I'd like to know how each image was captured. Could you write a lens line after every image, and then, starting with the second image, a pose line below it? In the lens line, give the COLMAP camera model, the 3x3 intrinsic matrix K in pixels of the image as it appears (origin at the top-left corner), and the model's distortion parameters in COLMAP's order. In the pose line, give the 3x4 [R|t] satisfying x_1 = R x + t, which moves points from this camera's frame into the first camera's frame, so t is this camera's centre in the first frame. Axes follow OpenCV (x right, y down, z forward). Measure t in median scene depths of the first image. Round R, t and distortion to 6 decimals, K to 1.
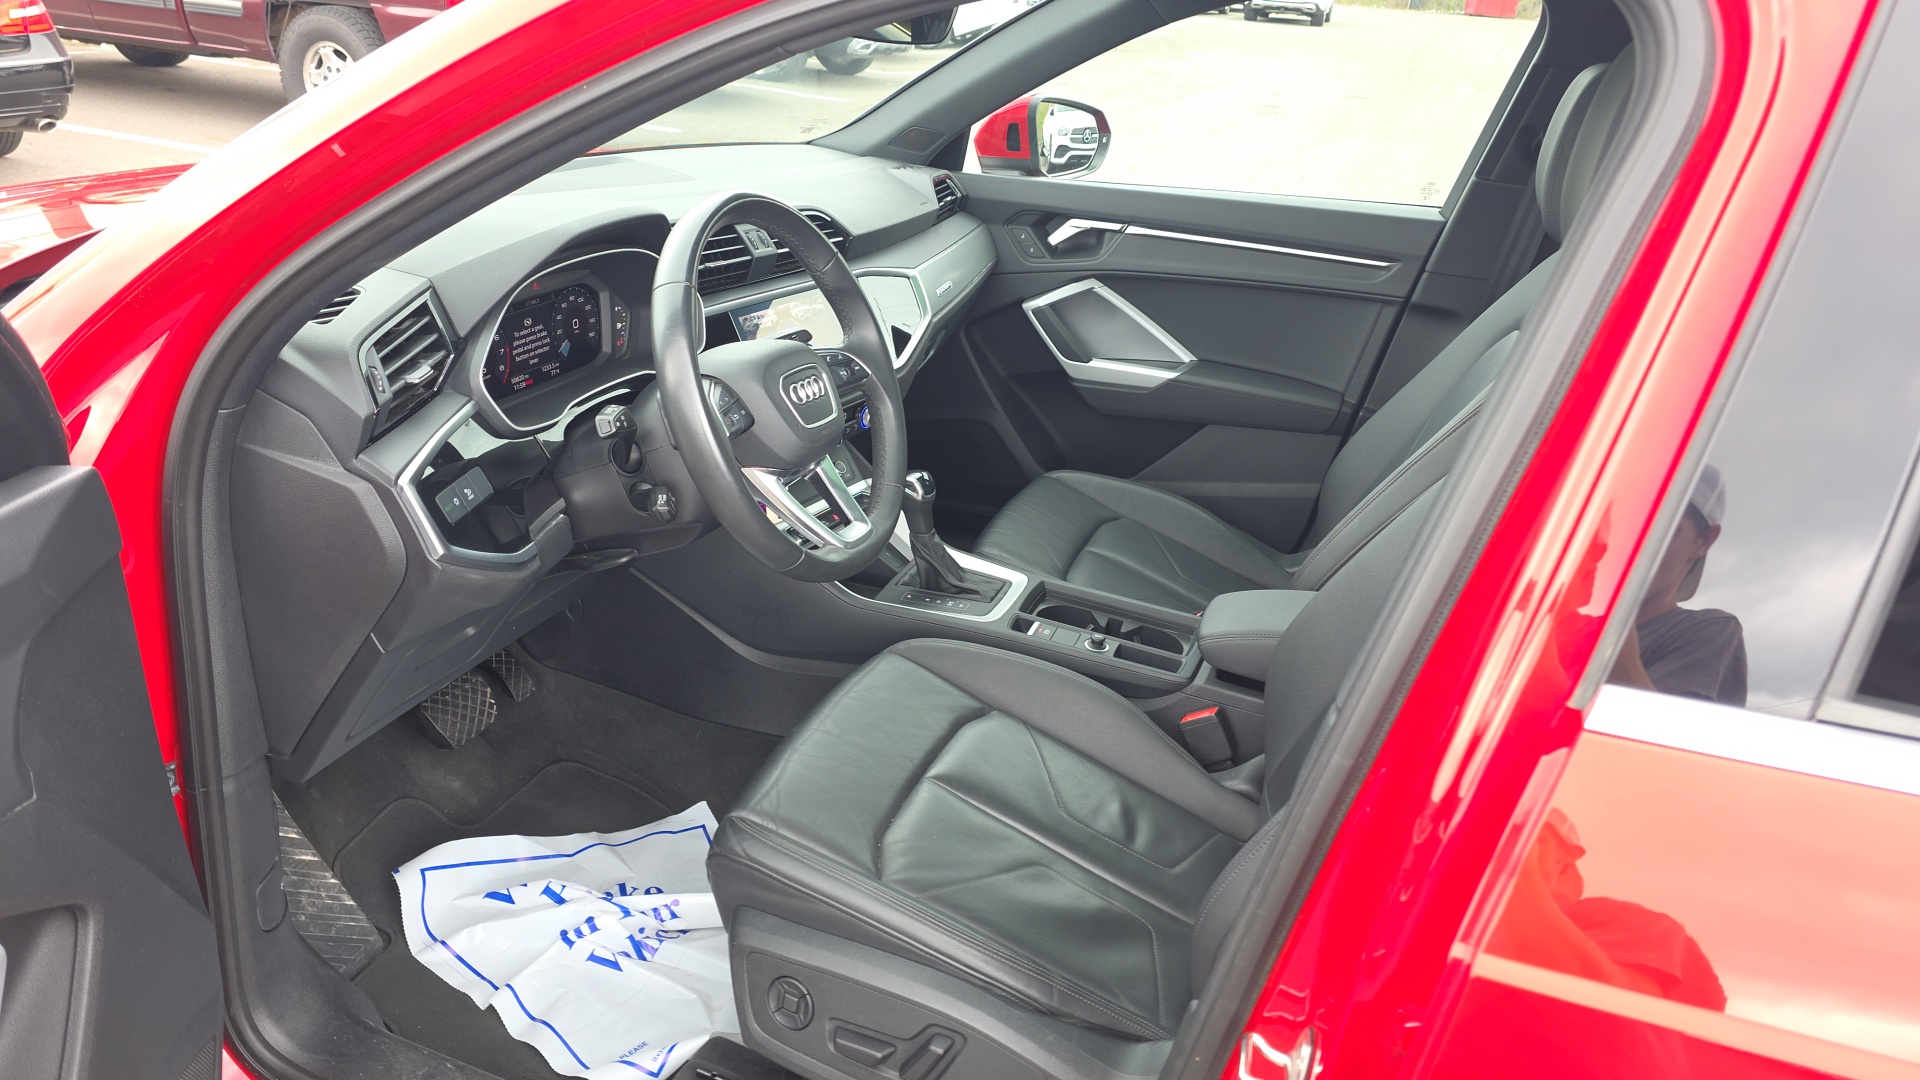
lens RADIAL K [[1267.1, 0, 914.8], [0, 1267.1, 566.4], [0, 0, 1]] dist [0.039466, -0.001359]
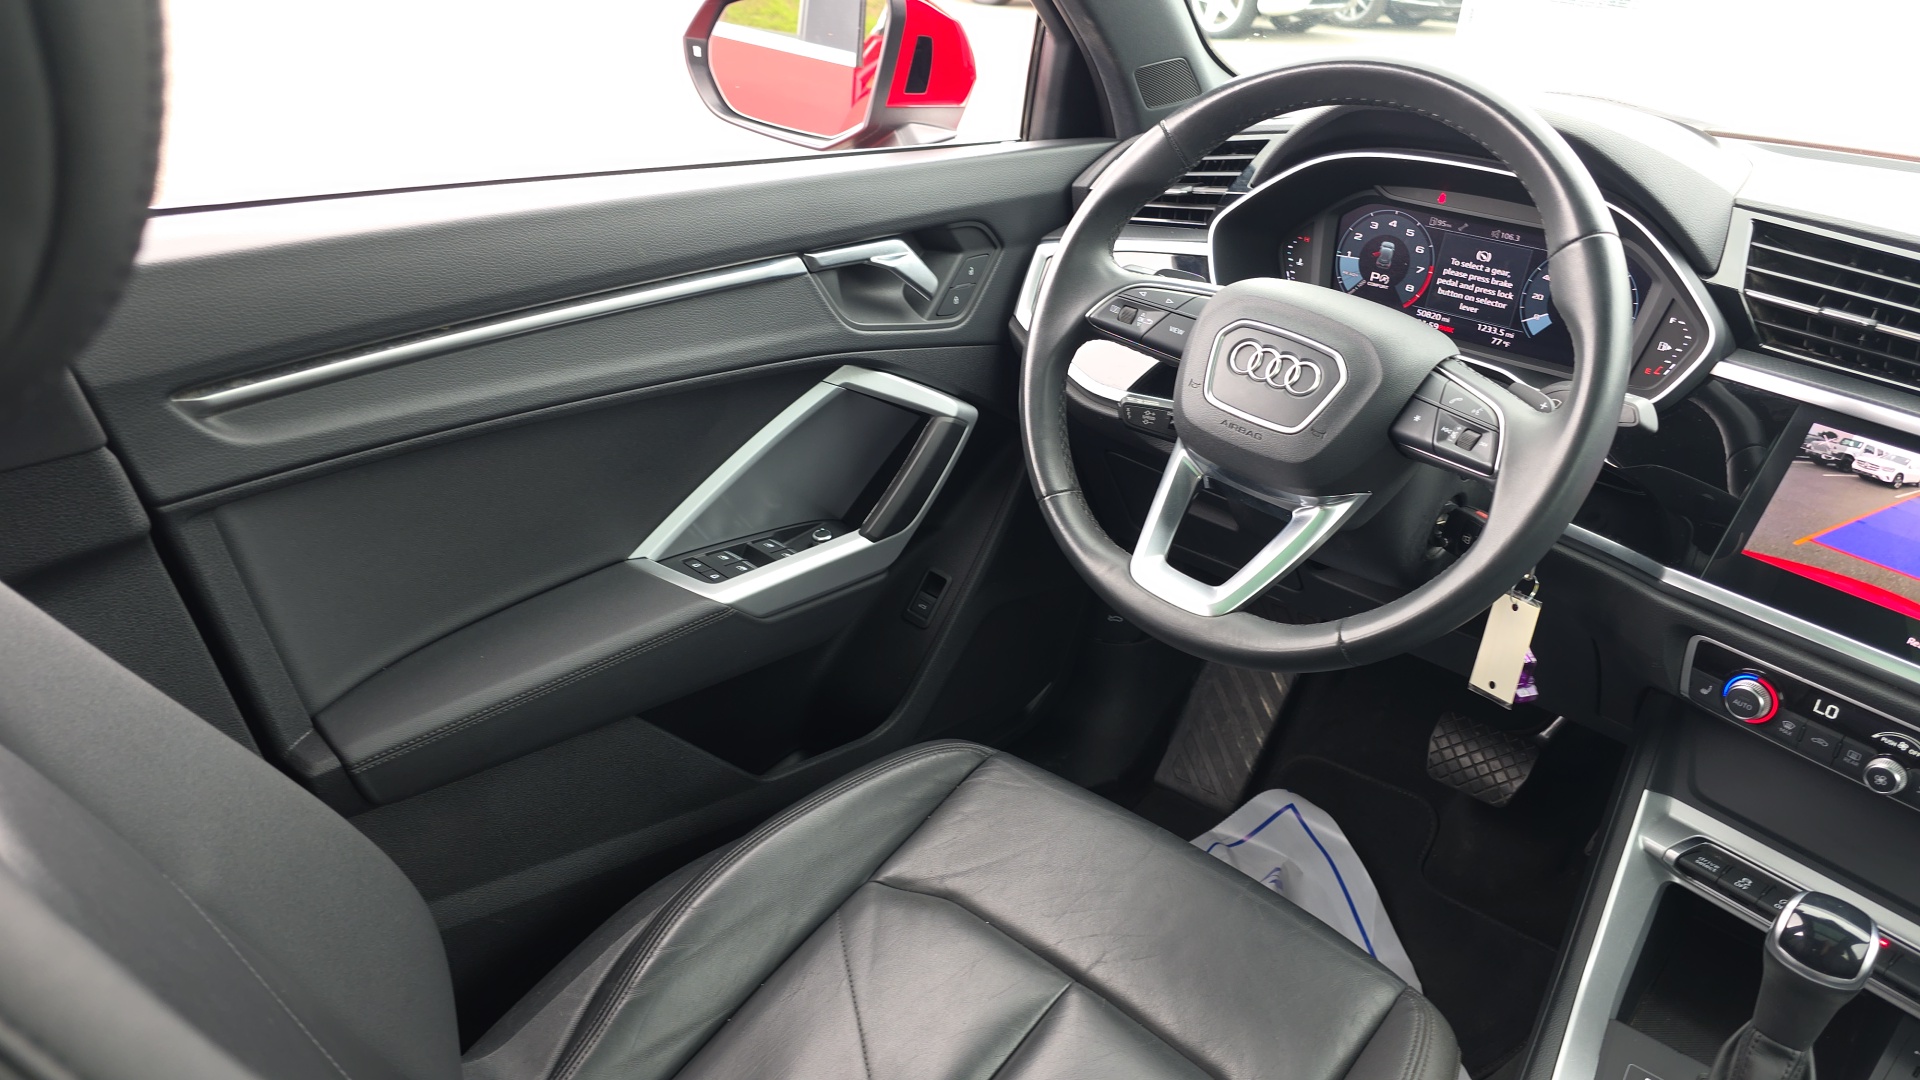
lens RADIAL K [[1290.3, 0, 966.7], [0, 1290.3, 550.1], [0, 0, 1]] dist [0.056801, -0.064522]
pose [[-0.333001, 0.361452, -0.870898, 0.407064], [-0.465285, 0.740346, 0.485178, -0.226203], [0.820134, 0.566780, -0.078358, 0.697975]]
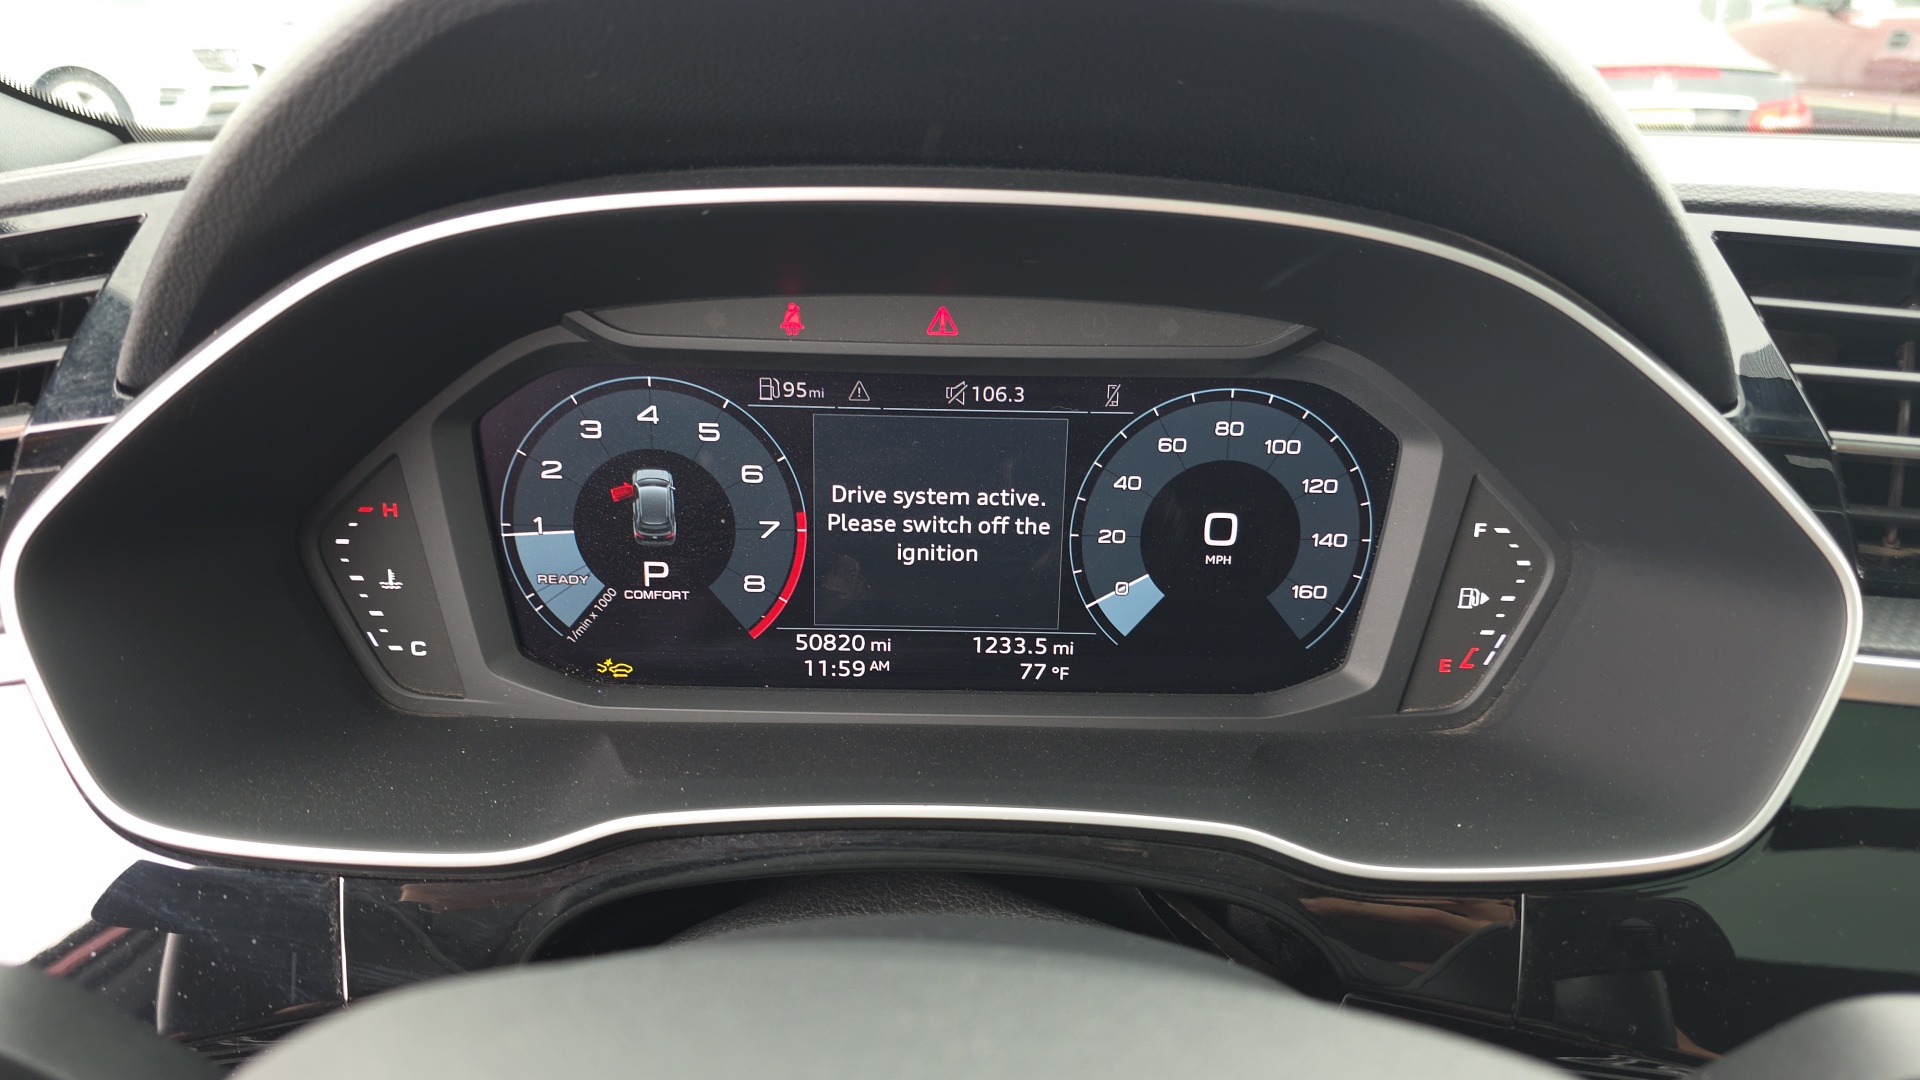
lens RADIAL K [[1290.3, 0, 966.7], [0, 1290.3, 550.1], [0, 0, 1]] dist [0.056801, -0.064522]
pose [[0.380155, 0.288773, -0.878688, -0.049072], [-0.391550, 0.910932, 0.129969, -0.162495], [0.837956, 0.294642, 0.459364, 0.682930]]
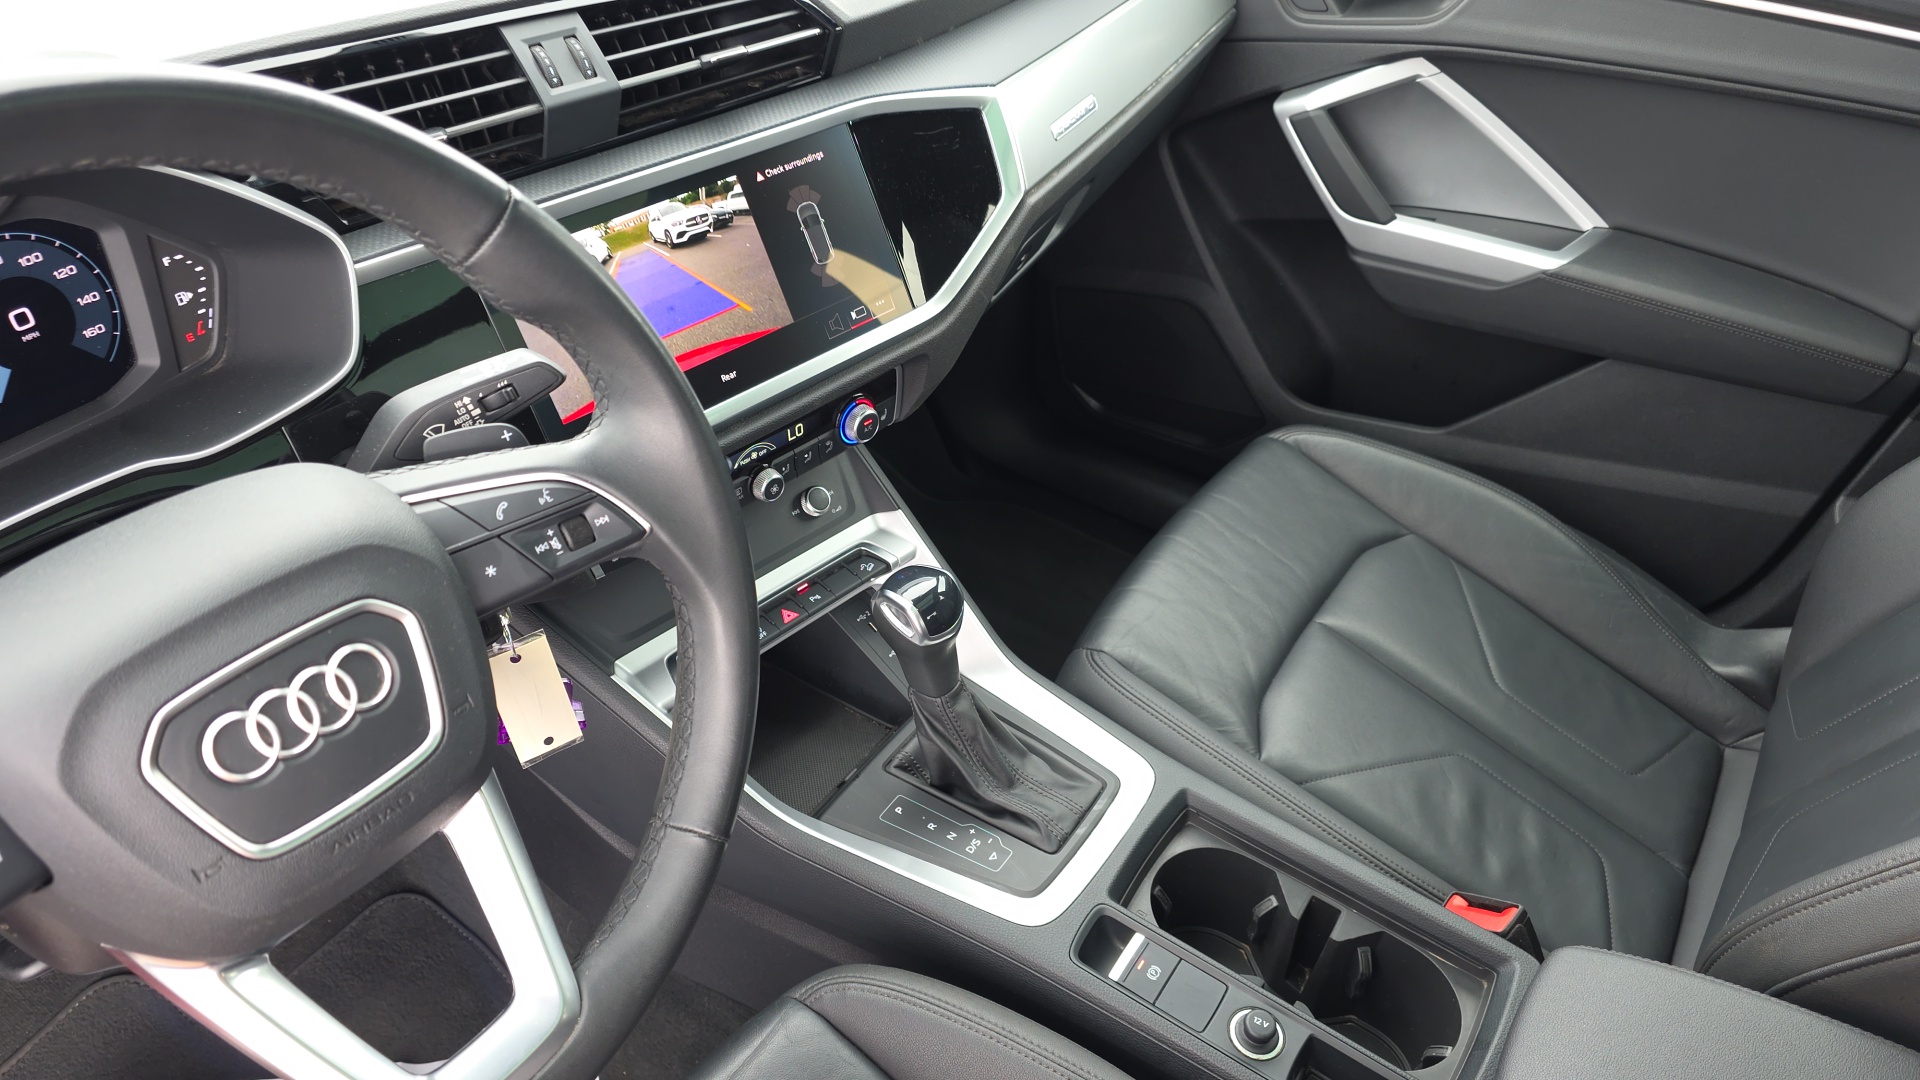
lens RADIAL K [[1276.0, 0, 921.3], [0, 1276.0, 567.1], [0, 0, 1]] dist [0.045151, -0.057270]
pose [[0.972092, 0.106654, -0.208955, 0.095513], [-0.051989, 0.966476, 0.251439, -0.189409], [0.228767, -0.233559, 0.945048, 0.526390]]
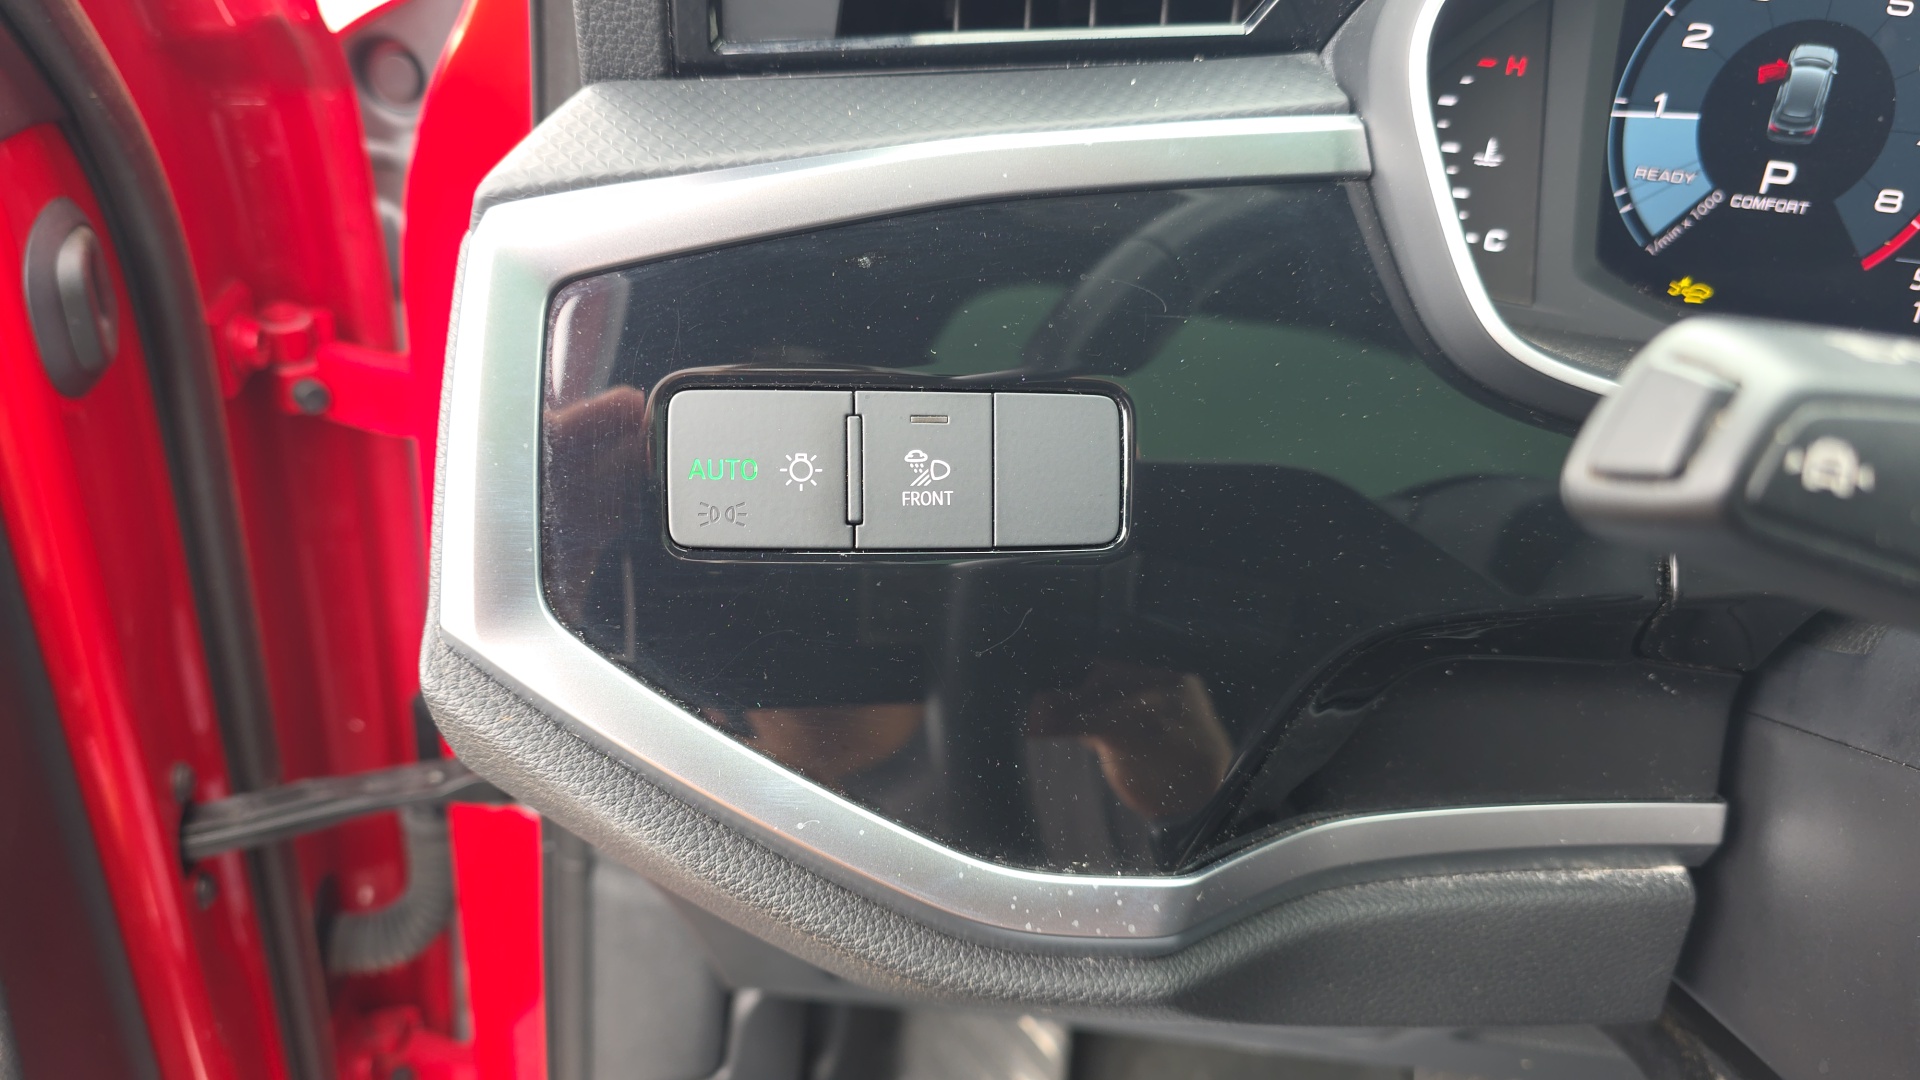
lens RADIAL K [[1334.9, 0, 960.0], [0, 1334.9, 540.0], [0, 0, 1]] dist [-0.003110, -0.021916]
pose [[0.291565, 0.417692, -0.860536, -0.106549], [-0.461081, 0.849582, 0.256153, -0.065814], [0.838090, 0.322091, 0.440299, 0.581420]]
